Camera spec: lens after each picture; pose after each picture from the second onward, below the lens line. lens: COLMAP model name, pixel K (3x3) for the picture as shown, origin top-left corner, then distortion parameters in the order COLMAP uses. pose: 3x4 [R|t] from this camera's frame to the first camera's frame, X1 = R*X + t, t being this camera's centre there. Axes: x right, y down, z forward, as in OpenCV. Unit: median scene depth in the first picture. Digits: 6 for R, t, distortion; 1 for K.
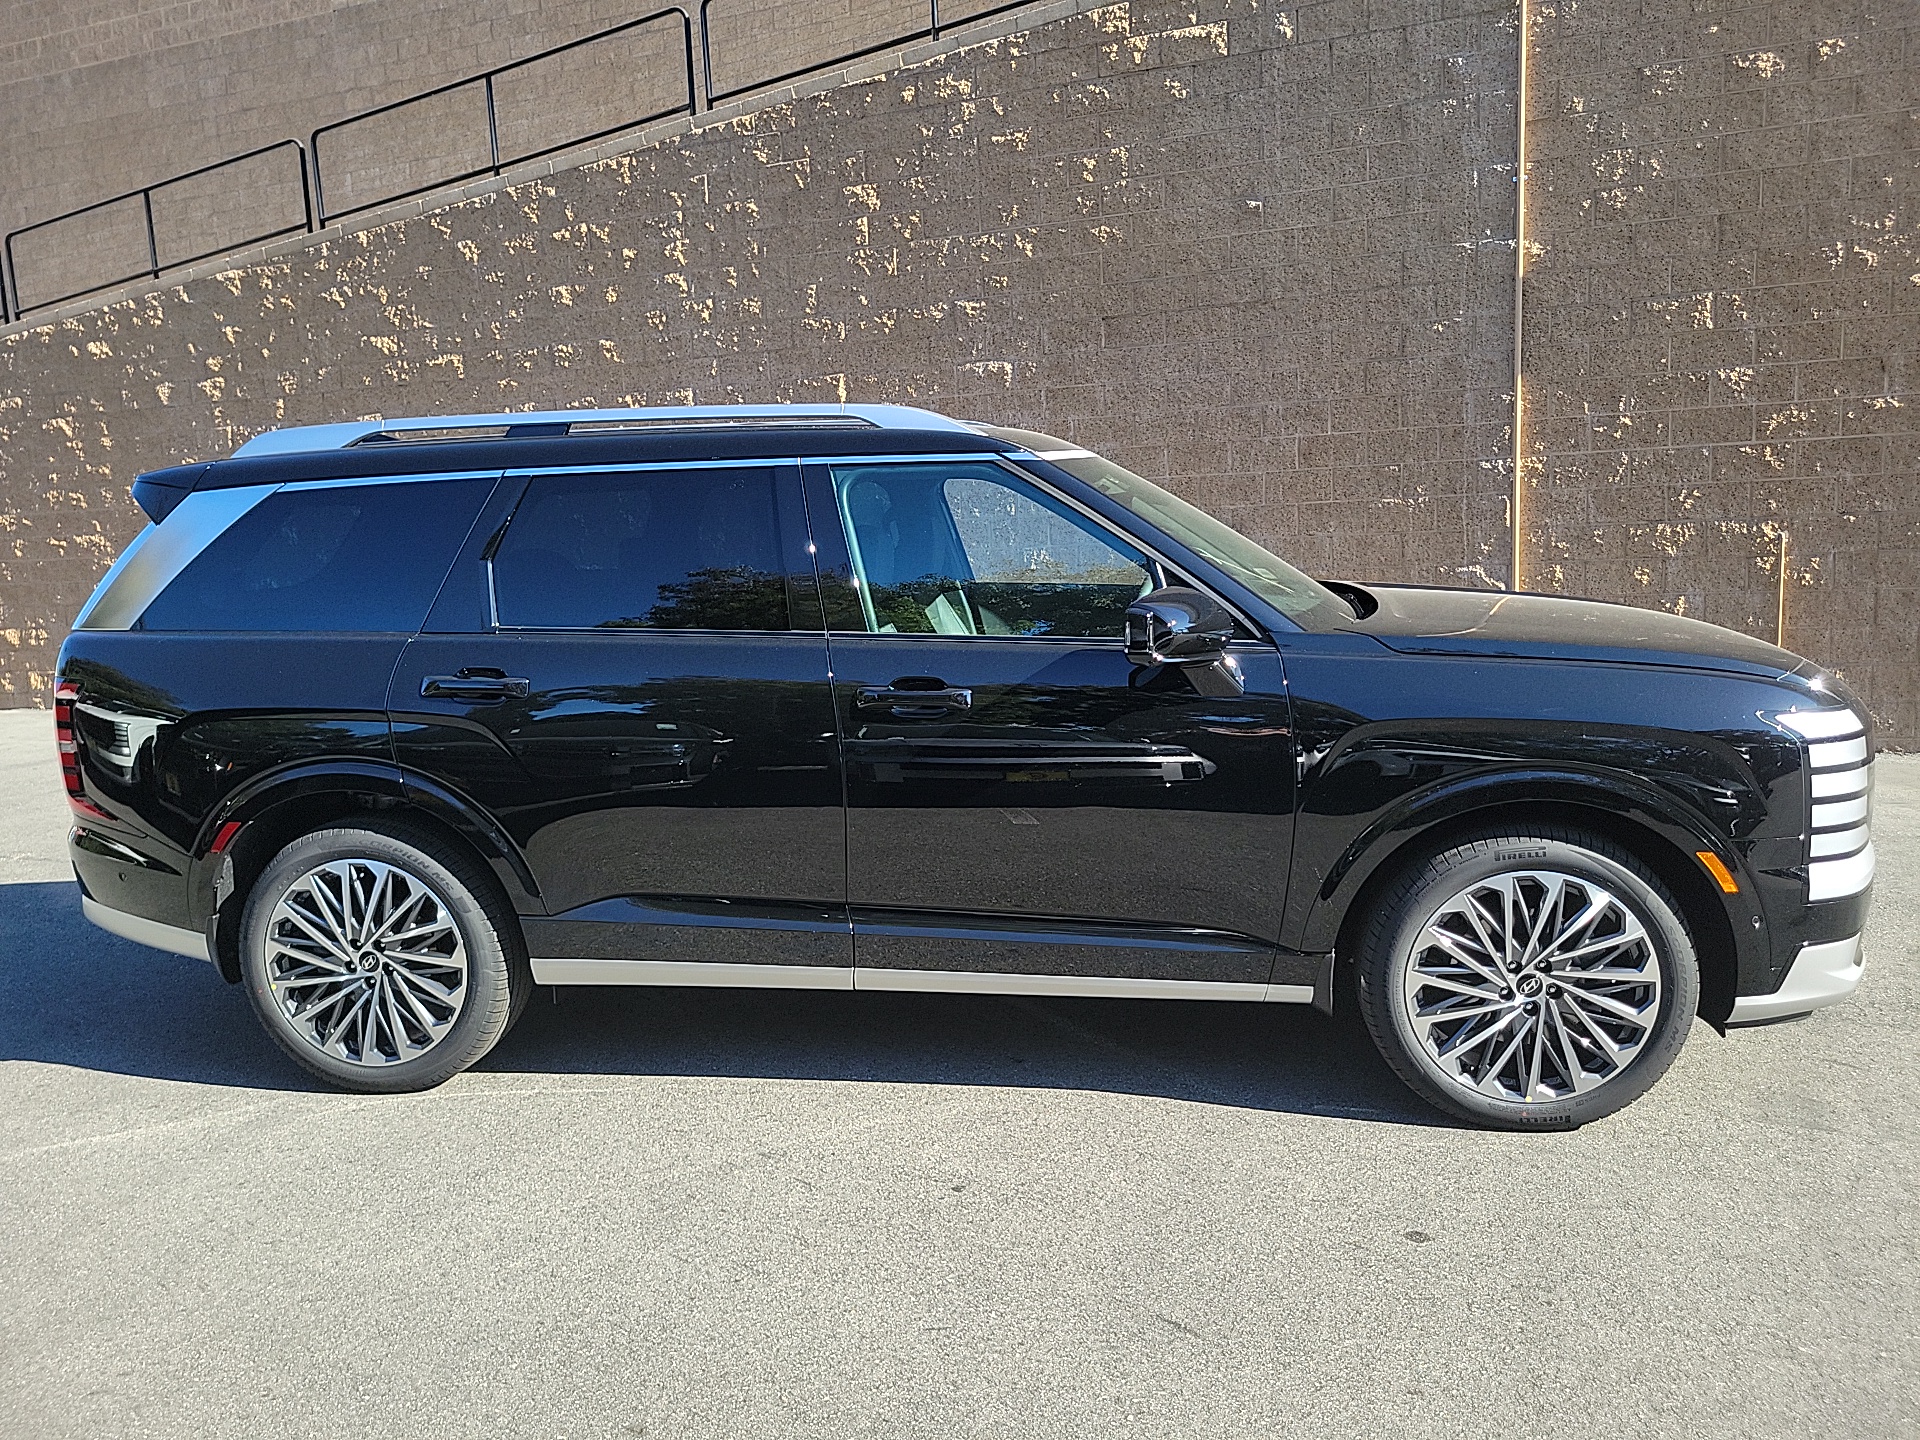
lens RADIAL K [[1470.6, 0, 960.0], [0, 1470.6, 720.0], [0, 0, 1]] dist [0.041598, -0.034186]
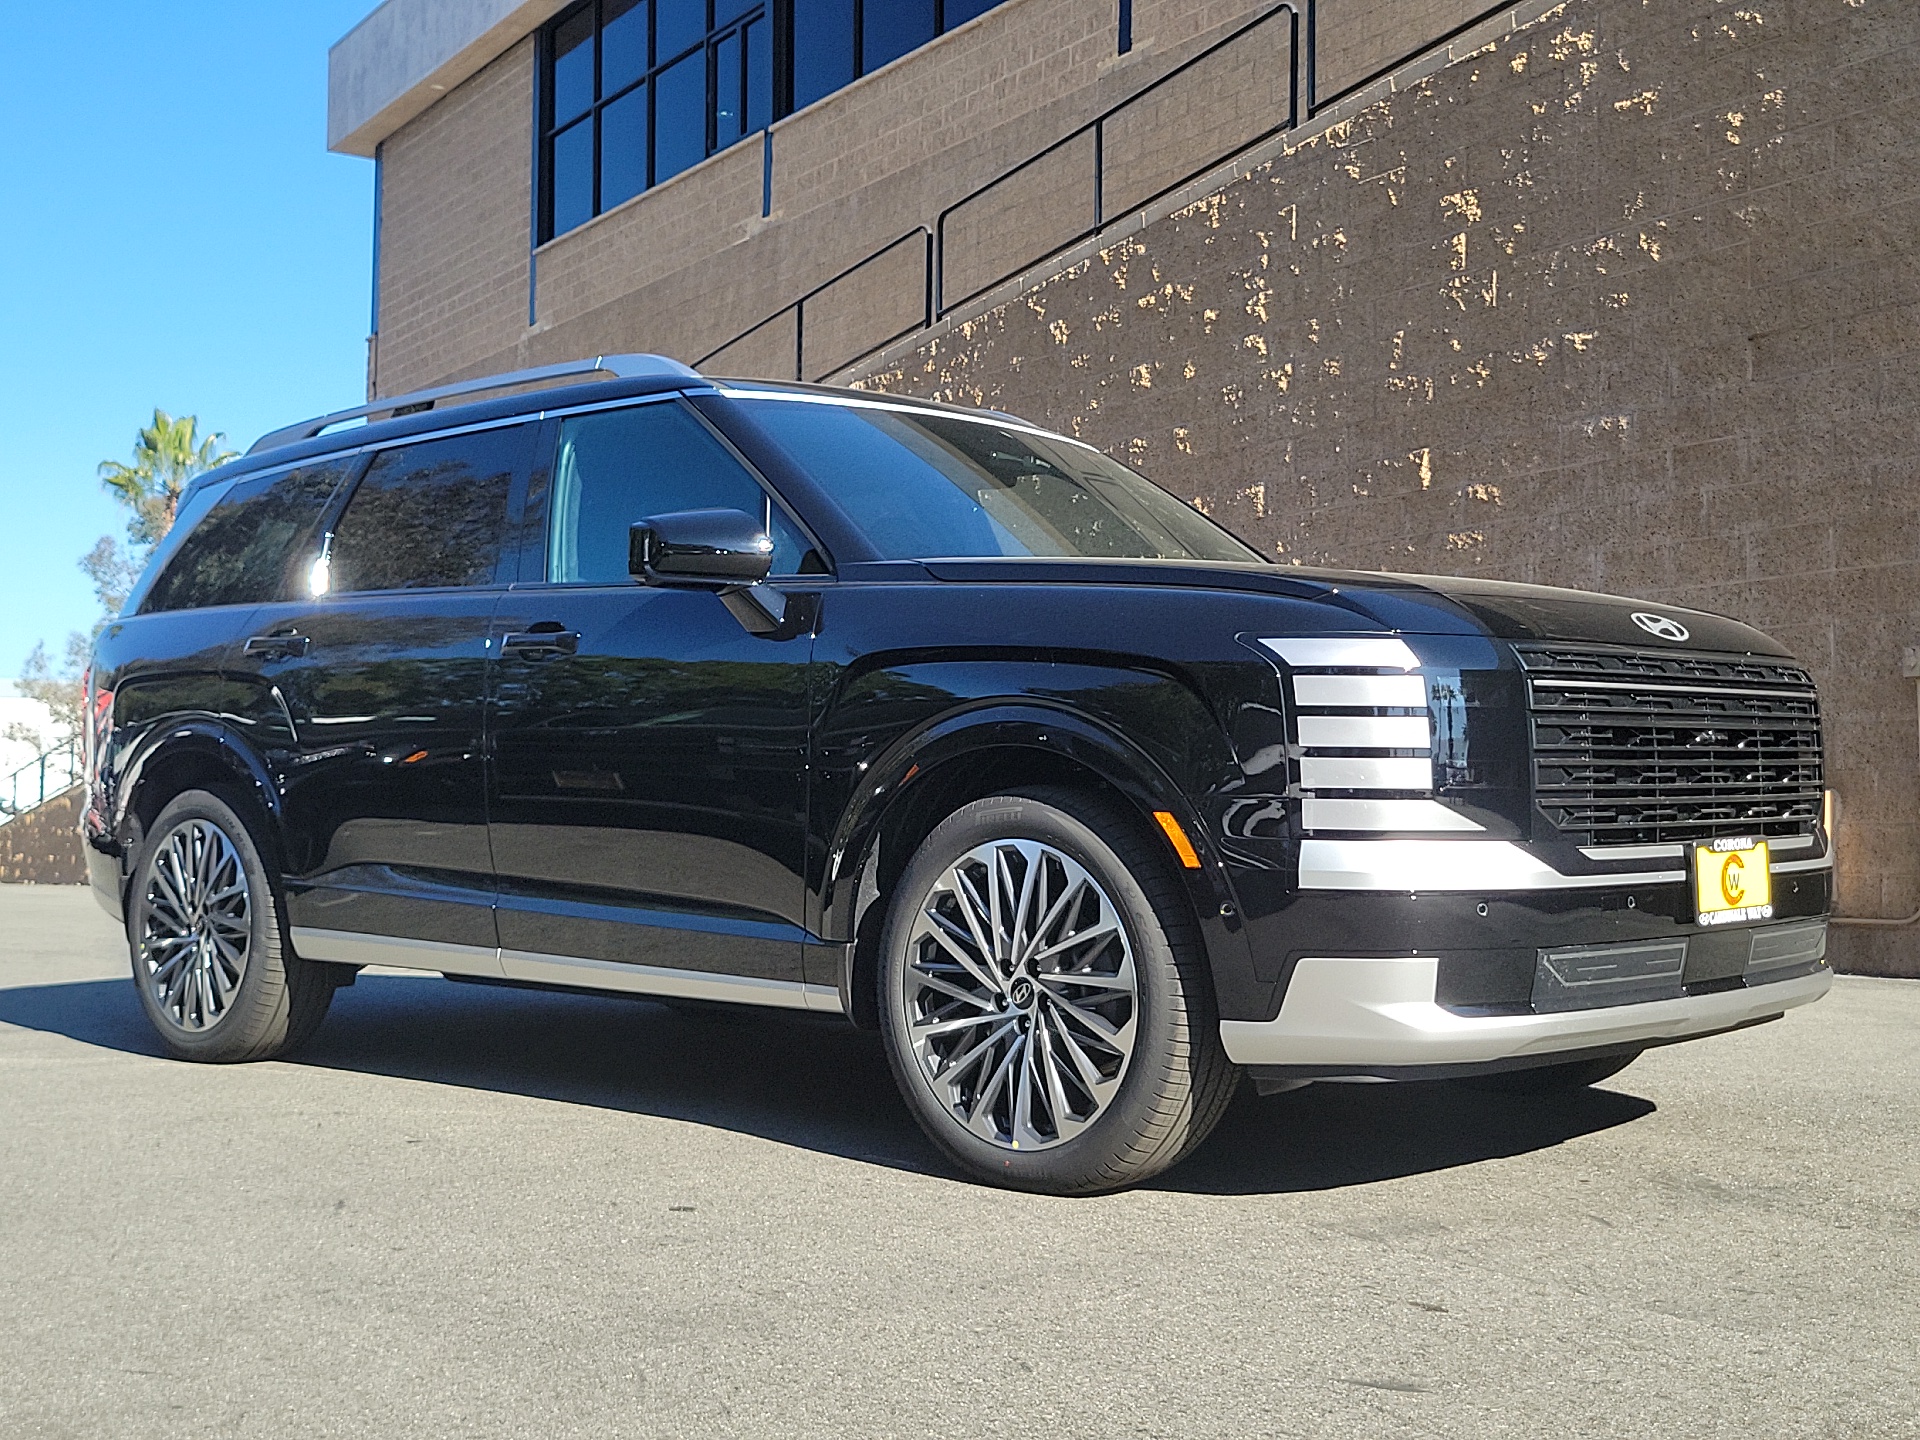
lens RADIAL K [[2375.4, 0, 964.3], [0, 2375.4, 695.6], [0, 0, 1]] dist [0.013727, 0.046251]
pose [[0.820117, 0.009329, -0.572120, 0.397691], [-0.116338, 0.981701, -0.150759, 0.080626], [0.560245, 0.190199, 0.806195, -0.020768]]
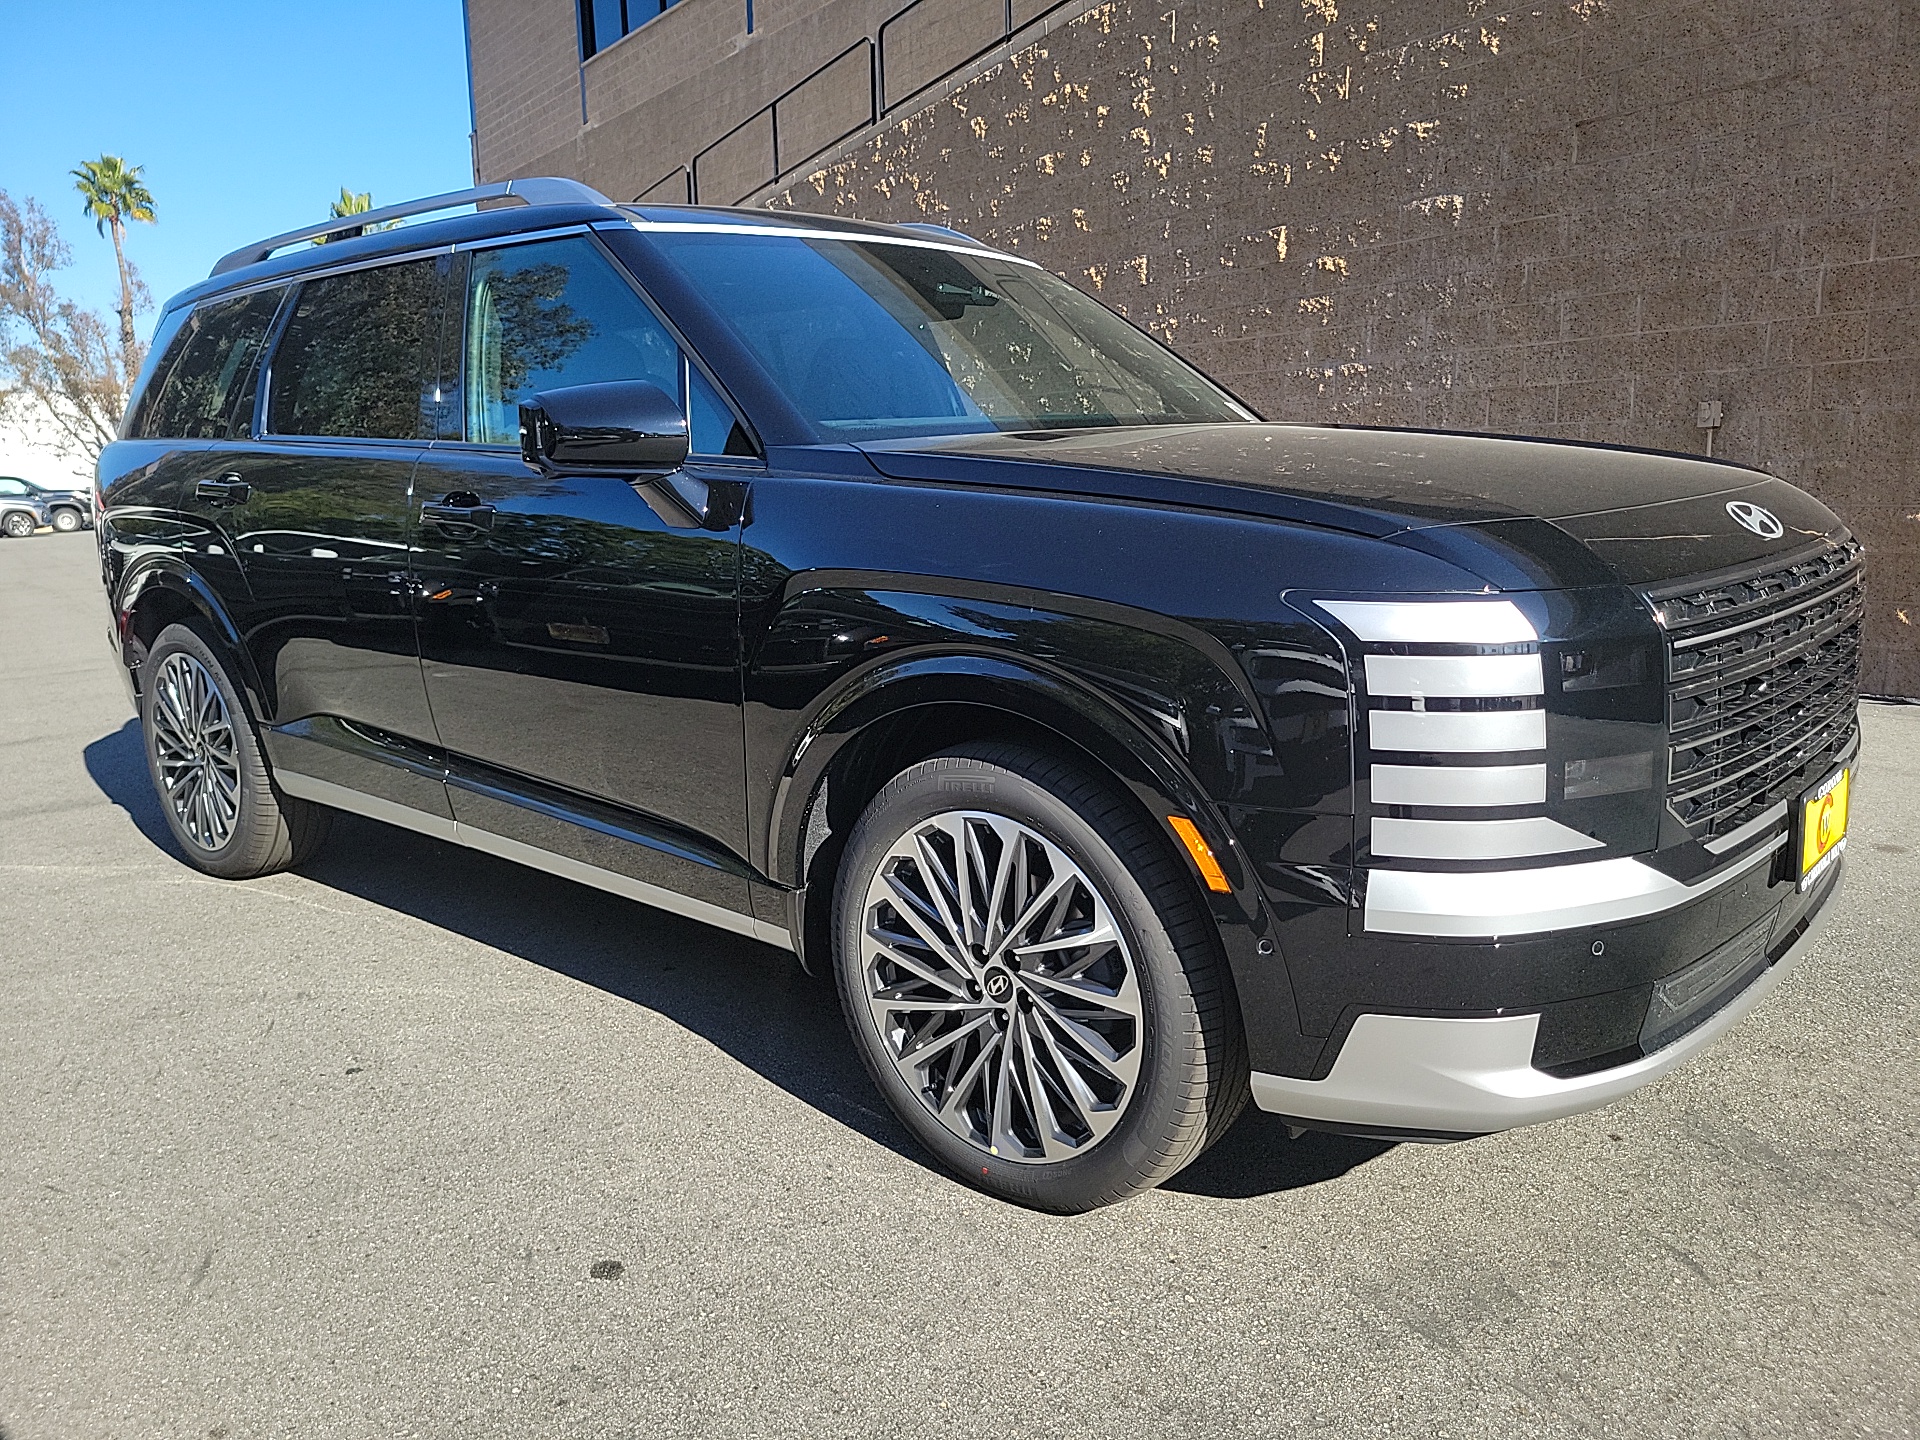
lens RADIAL K [[1473.1, 0, 968.6], [0, 1473.1, 741.0], [0, 0, 1]] dist [0.035351, -0.023812]
pose [[0.841449, 0.122062, -0.526369, 0.262879], [-0.088403, 0.992123, 0.088747, 0.004683], [0.533055, -0.028143, 0.845612, 0.160393]]
